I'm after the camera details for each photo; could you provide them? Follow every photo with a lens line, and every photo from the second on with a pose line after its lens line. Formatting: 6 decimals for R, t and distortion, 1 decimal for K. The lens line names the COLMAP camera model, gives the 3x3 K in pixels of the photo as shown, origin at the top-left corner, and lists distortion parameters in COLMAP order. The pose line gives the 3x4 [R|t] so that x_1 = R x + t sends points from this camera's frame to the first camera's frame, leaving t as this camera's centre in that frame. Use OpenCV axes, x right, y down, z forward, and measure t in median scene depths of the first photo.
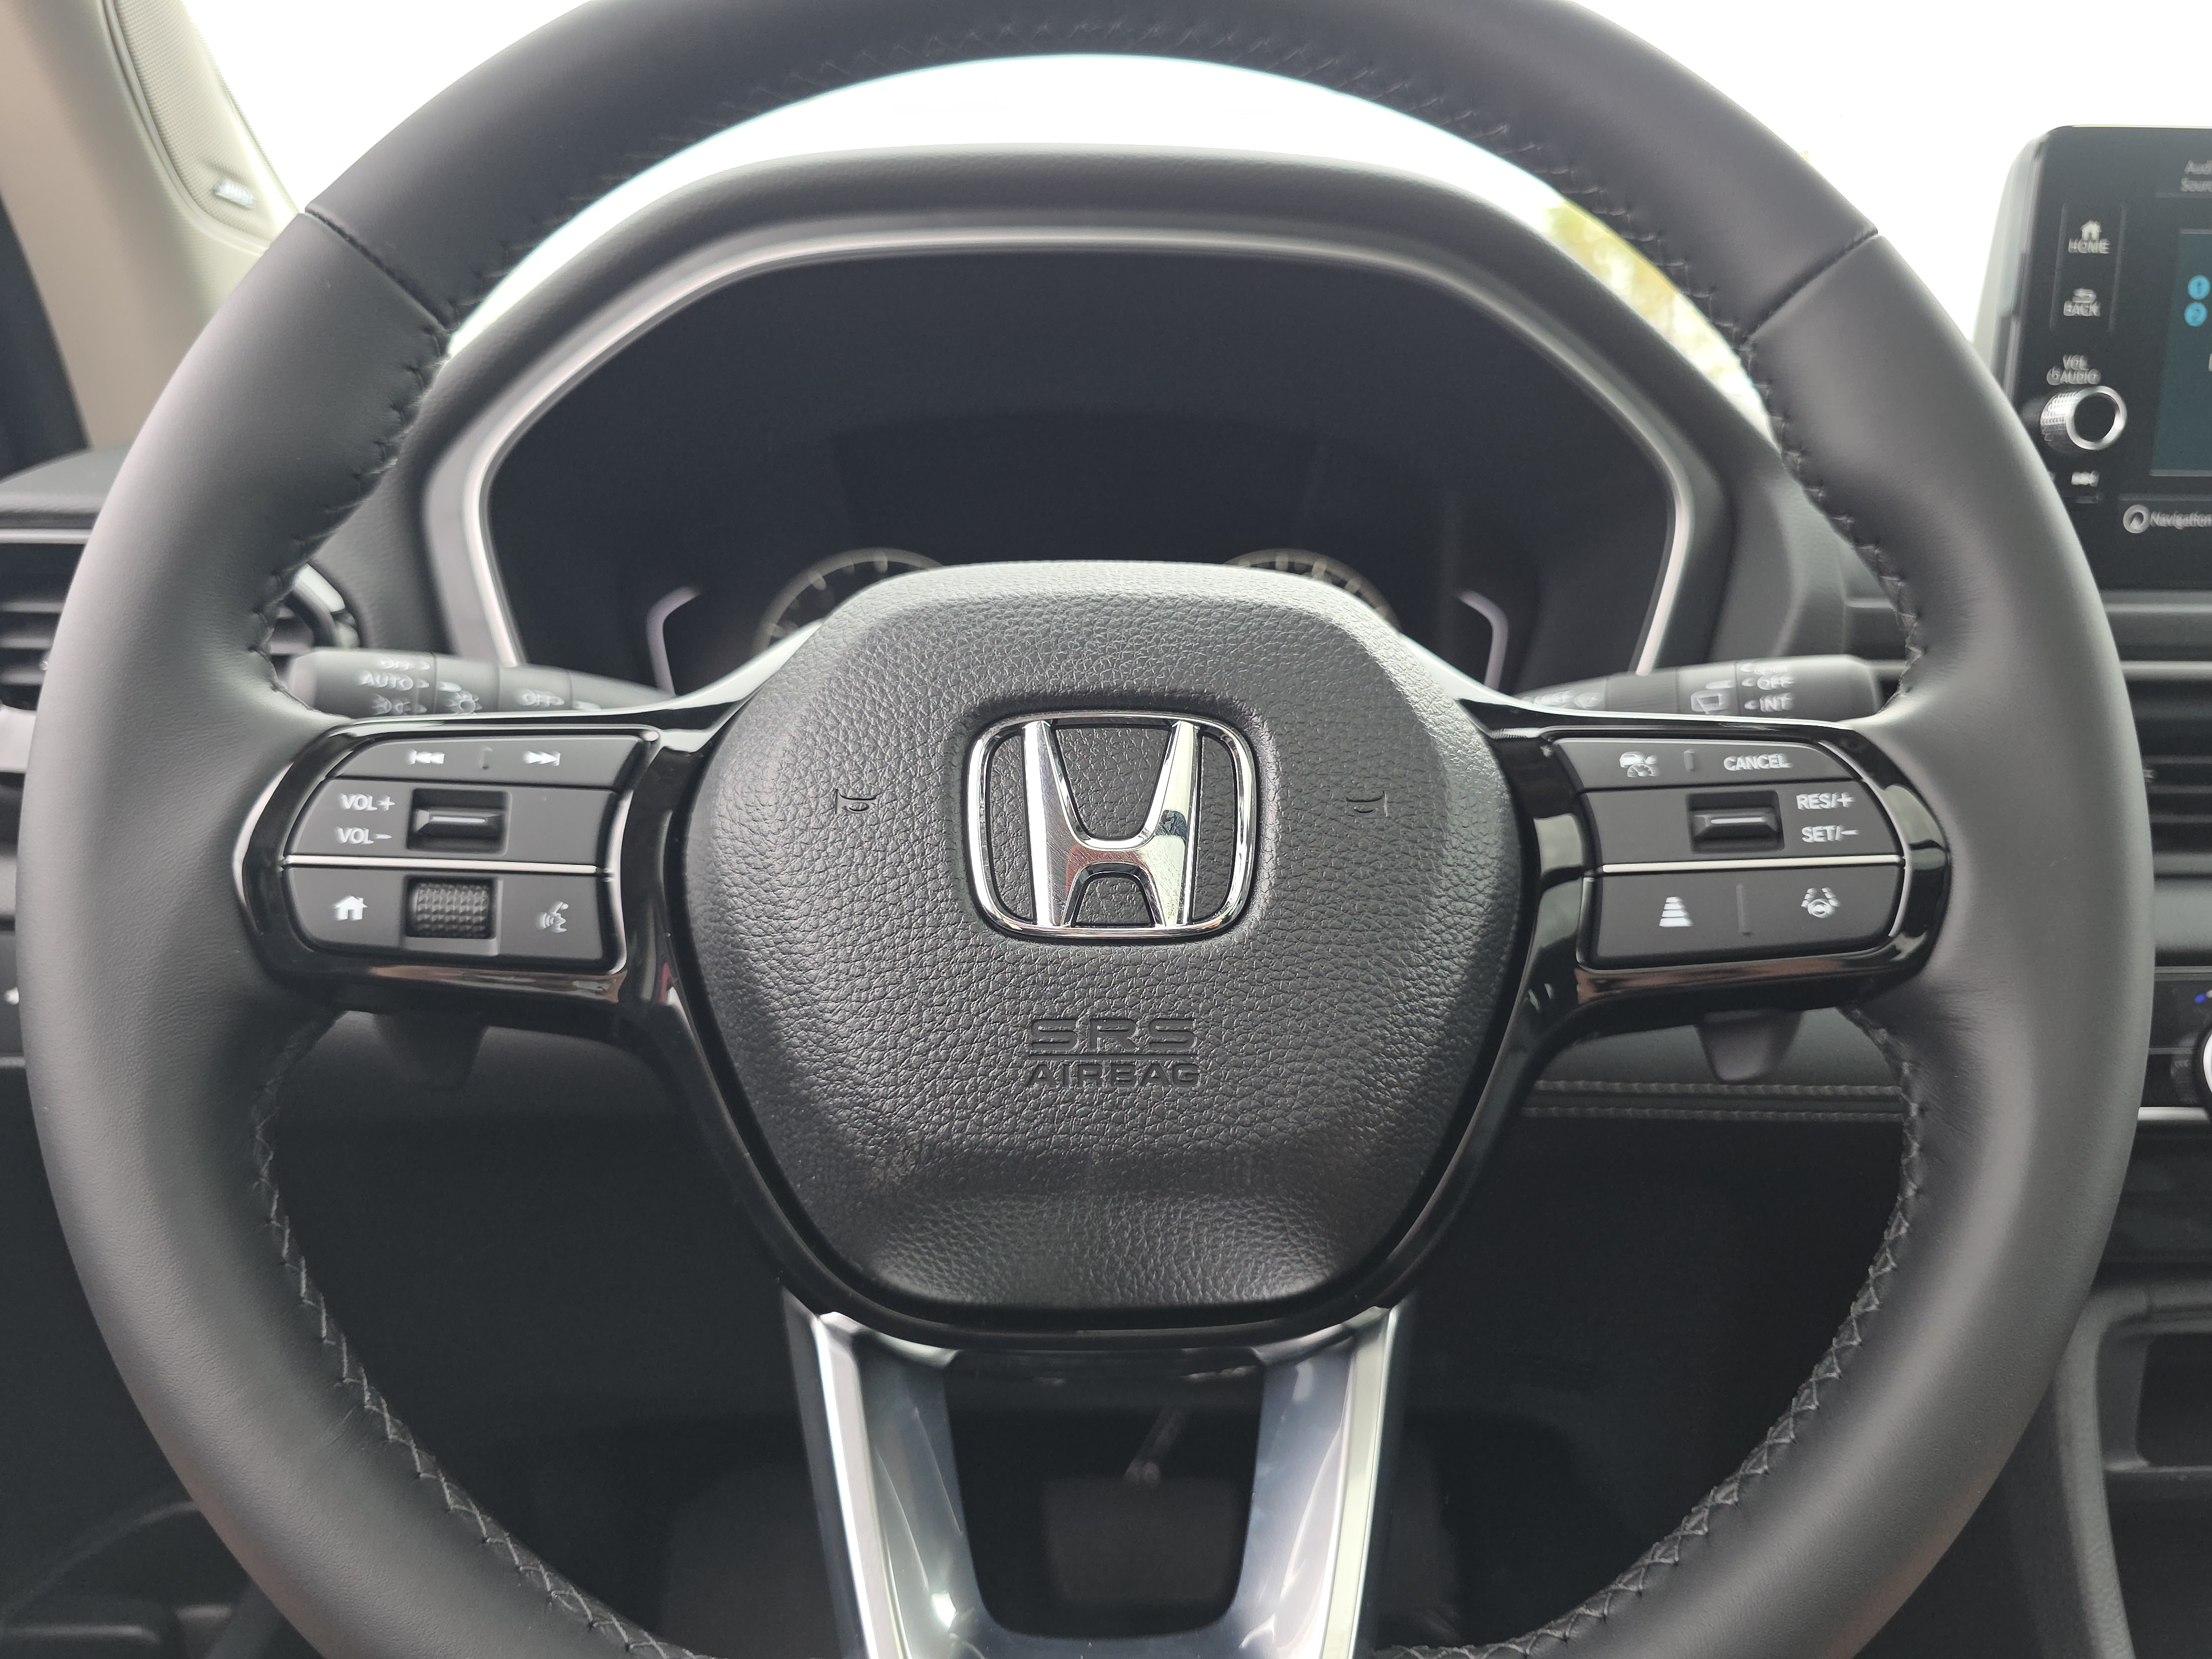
lens RADIAL K [[1460.9, 0, 1102.3], [0, 1460.9, 894.0], [0, 0, 1]] dist [0.029702, -0.031960]
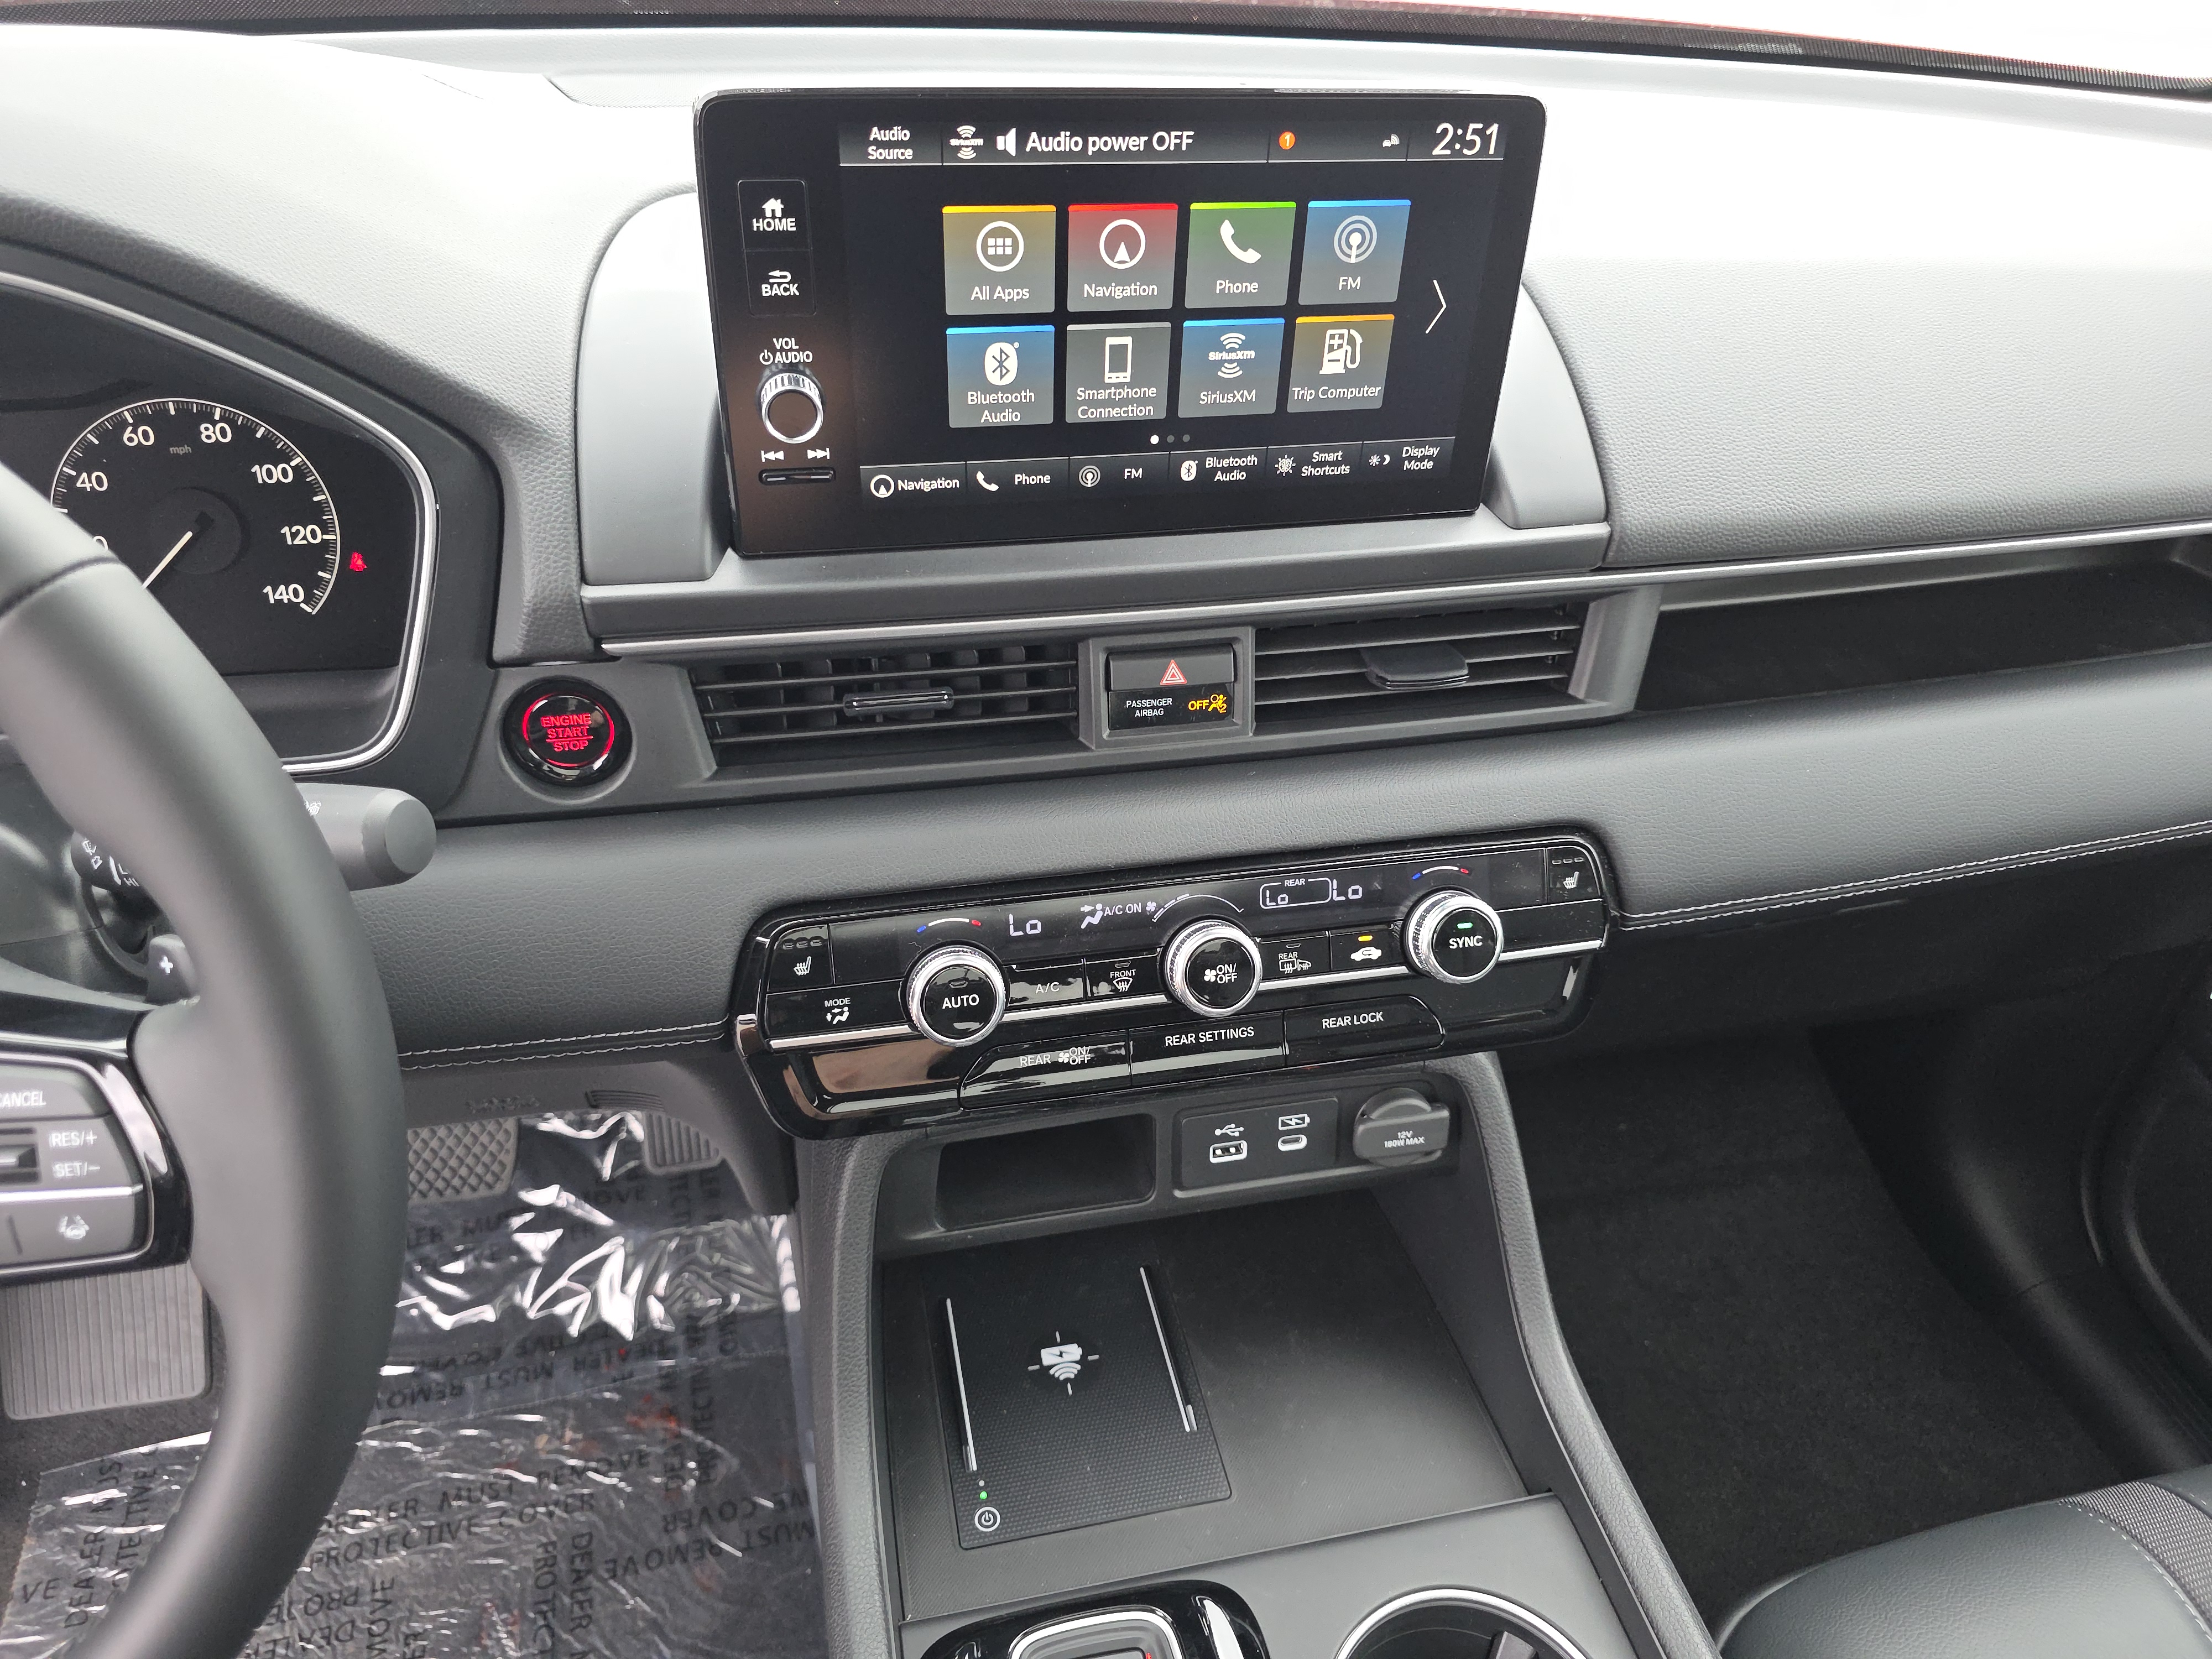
lens RADIAL K [[1460.9, 0, 1124.1], [0, 1460.9, 818.6], [0, 0, 1]] dist [0.029702, -0.031960]
pose [[0.978713, -0.081572, 0.188327, 1.089535], [0.002962, 0.923138, 0.384457, -0.718704], [-0.205213, -0.375715, 0.903729, -0.080398]]
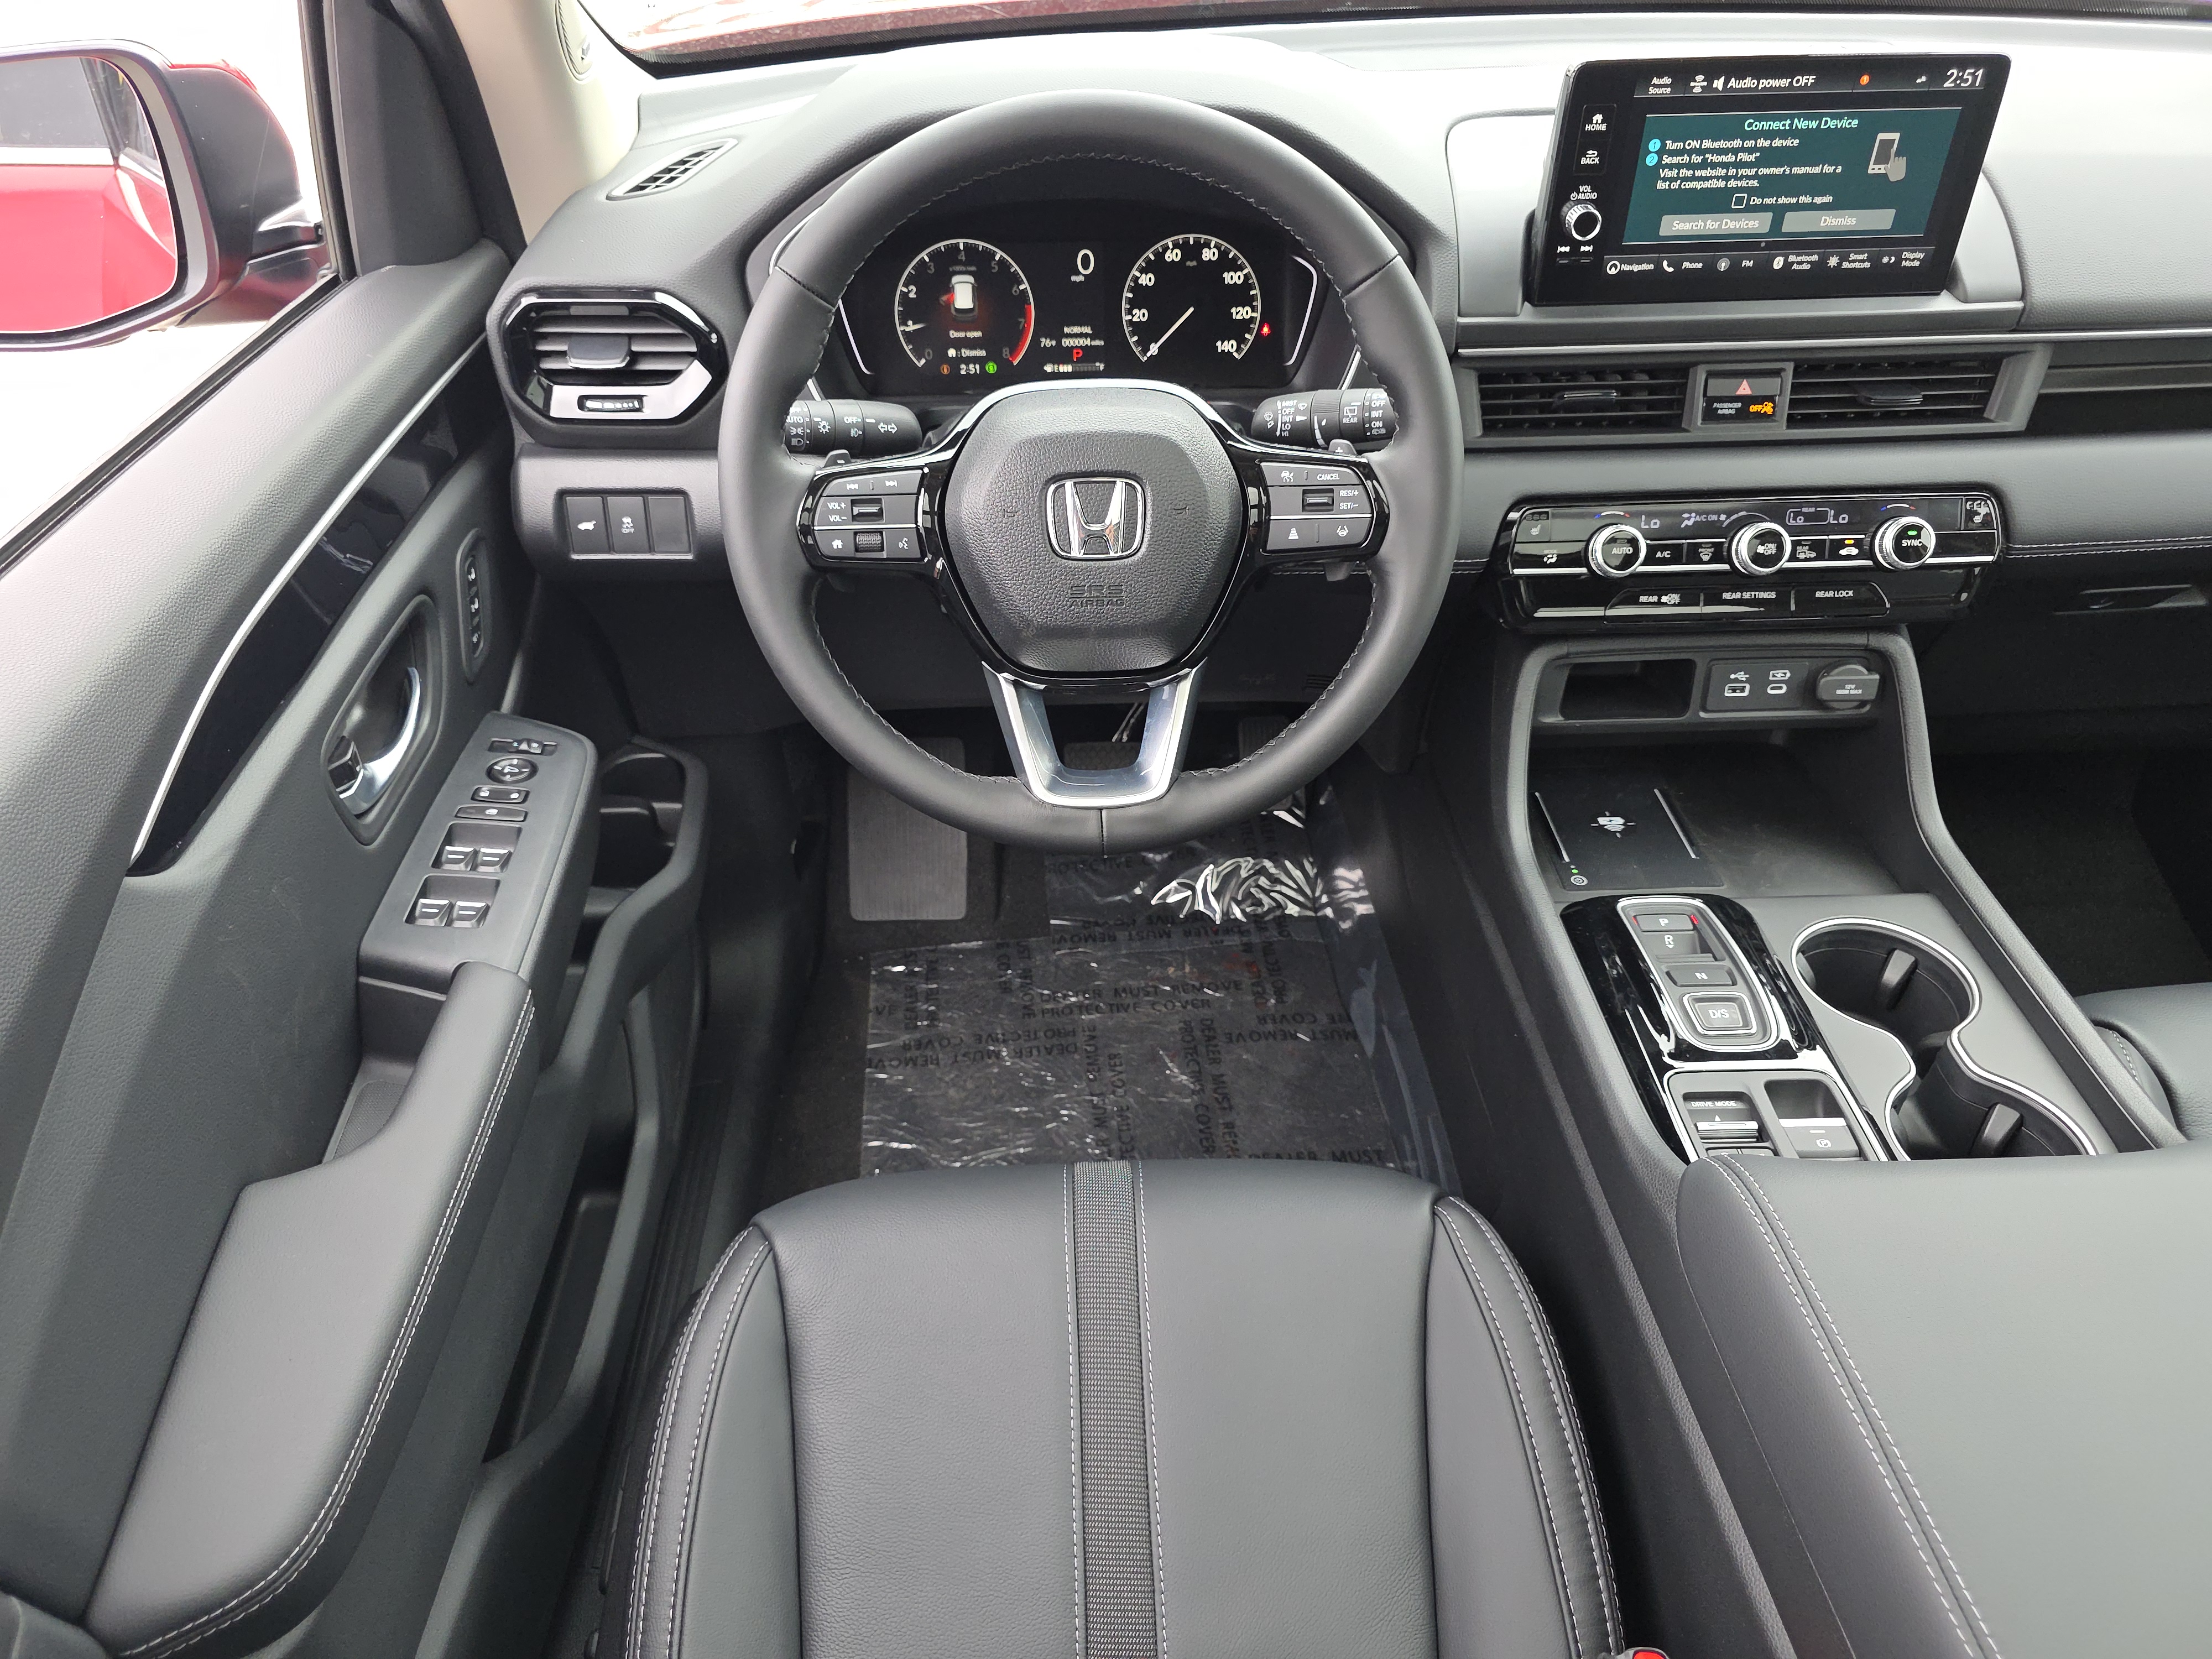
lens RADIAL K [[1460.9, 0, 1101.3], [0, 1460.9, 833.0], [0, 0, 1]] dist [0.029702, -0.031960]
pose [[0.999904, -0.013870, -0.000151, 0.008654], [0.012713, 0.912030, 0.409926, -0.629769], [-0.005548, -0.409888, 0.912119, -1.835104]]
